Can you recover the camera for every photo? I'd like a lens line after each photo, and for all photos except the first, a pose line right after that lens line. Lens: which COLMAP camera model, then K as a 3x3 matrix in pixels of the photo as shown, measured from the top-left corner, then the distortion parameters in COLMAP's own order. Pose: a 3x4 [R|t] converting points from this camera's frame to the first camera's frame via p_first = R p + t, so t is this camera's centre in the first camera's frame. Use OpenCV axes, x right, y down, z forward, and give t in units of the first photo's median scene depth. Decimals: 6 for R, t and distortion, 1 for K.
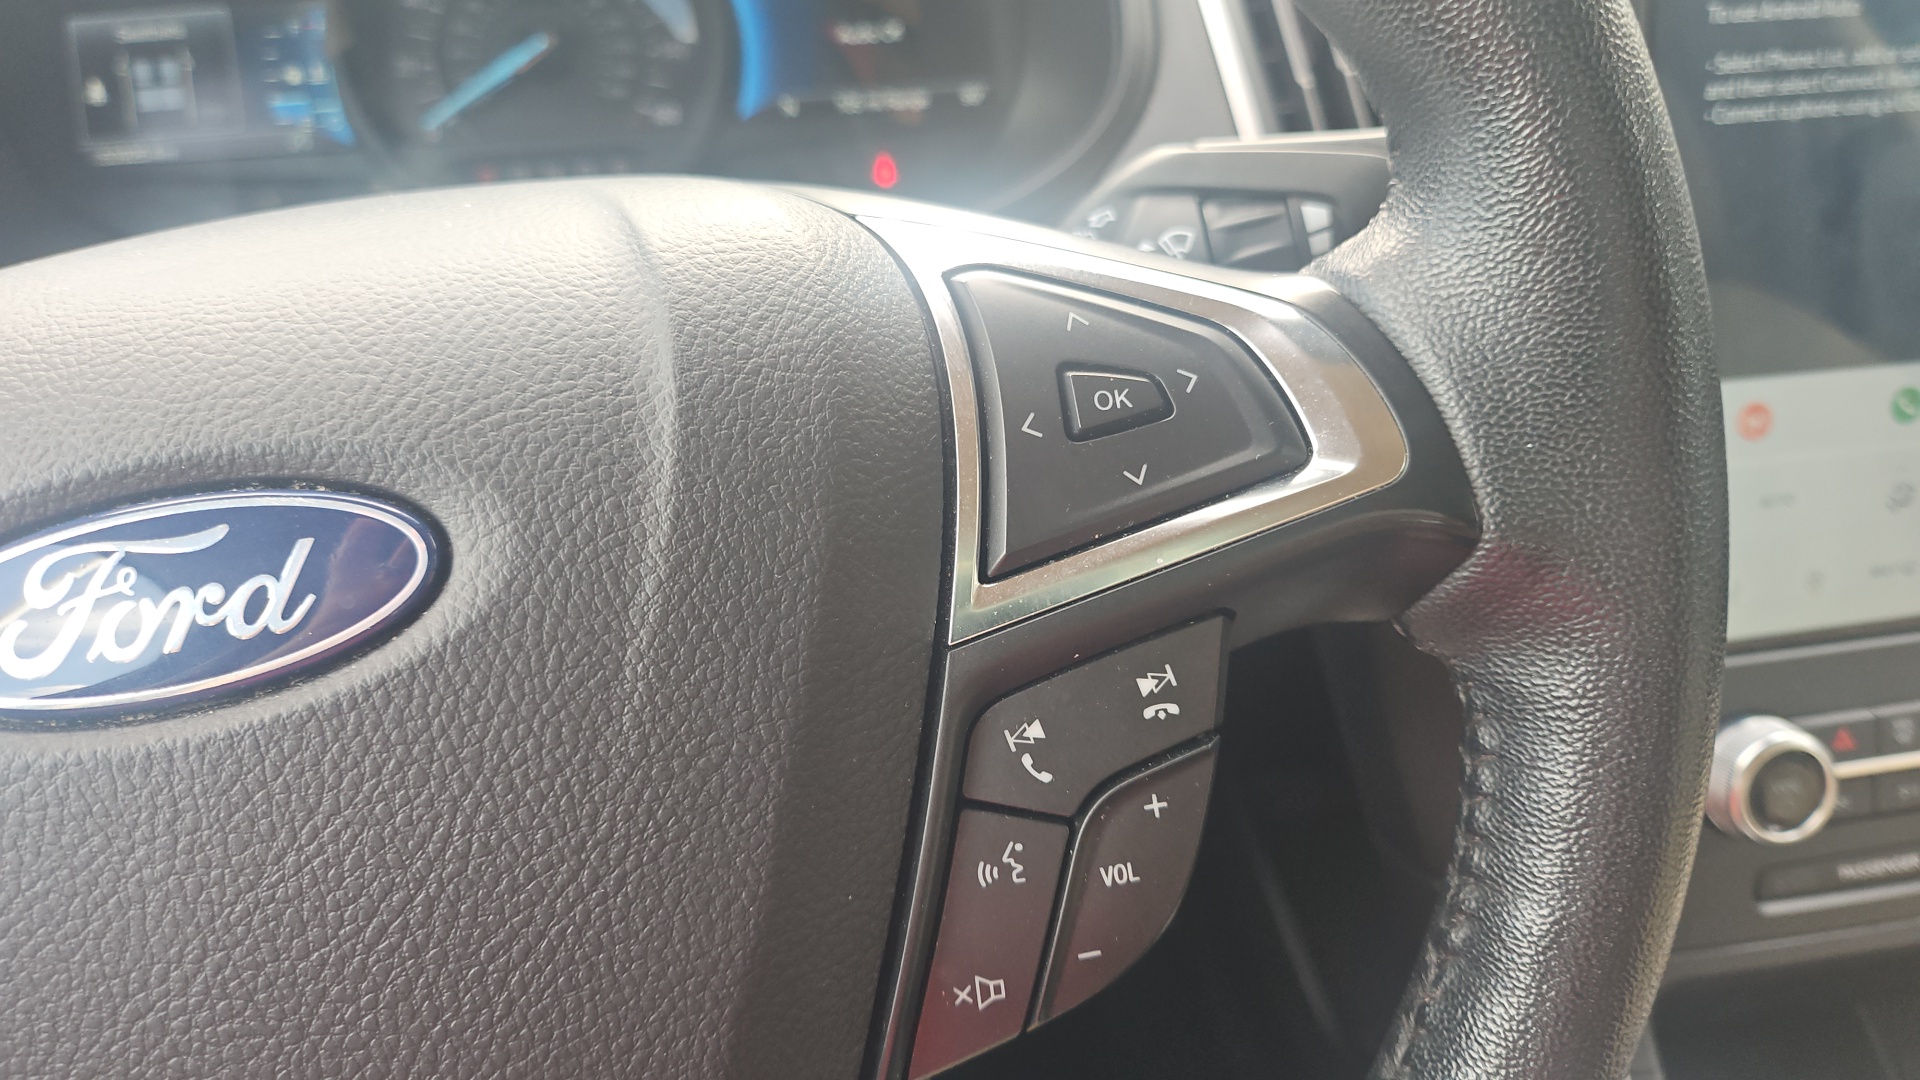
lens RADIAL K [[1420.3, 0, 954.4], [0, 1420.3, 533.2], [0, 0, 1]] dist [0.001639, -0.043425]
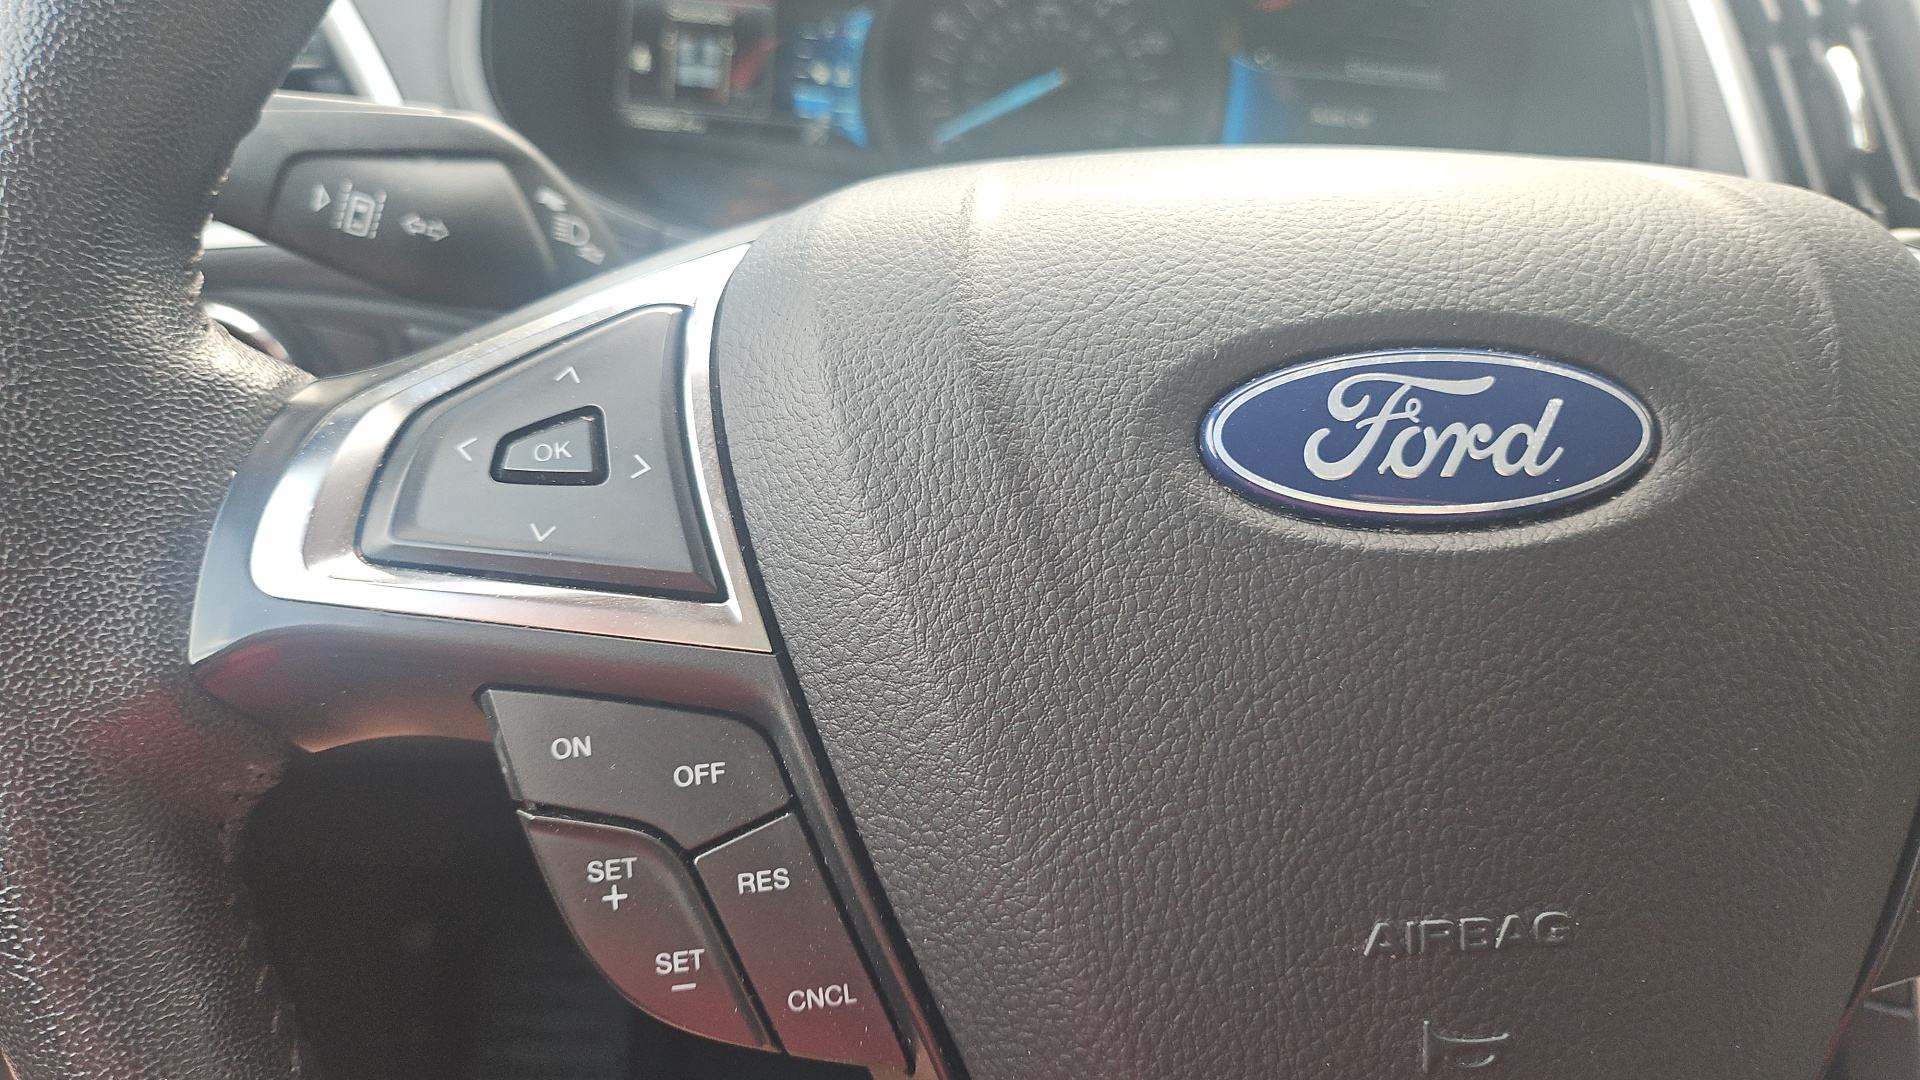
lens RADIAL K [[1383.1, 0, 950.4], [0, 1383.1, 531.8], [0, 0, 1]] dist [0.068892, -0.099976]
pose [[0.988319, 0.151309, -0.018193, -0.916661], [-0.152250, 0.985563, -0.074063, 0.271513], [0.006724, 0.075968, 0.997088, -0.128220]]
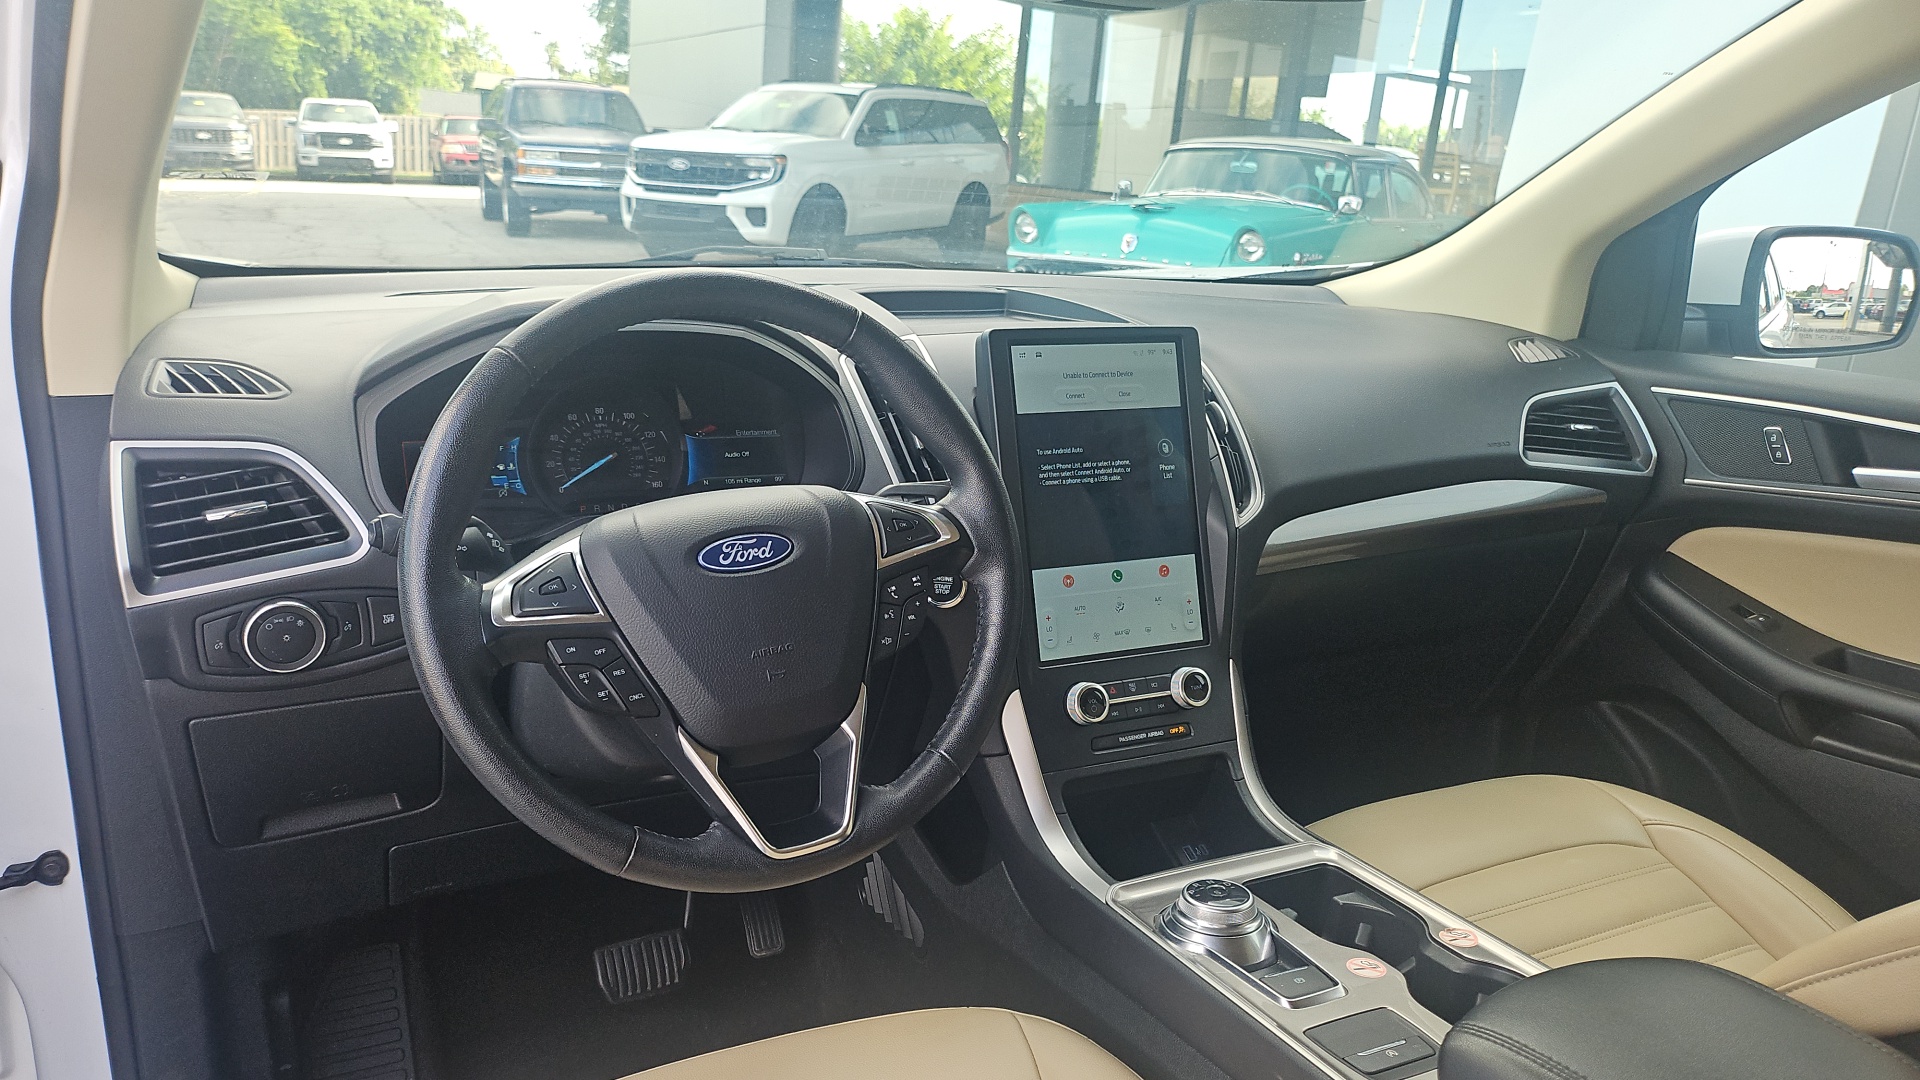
lens RADIAL K [[1376.5, 0, 967.4], [0, 1376.5, 553.2], [0, 0, 1]] dist [0.065344, -0.040401]
pose [[0.947619, -0.008947, 0.319276, -1.451085], [0.093414, 0.963664, -0.250251, 1.467169], [-0.305436, 0.266967, 0.914023, -4.133424]]
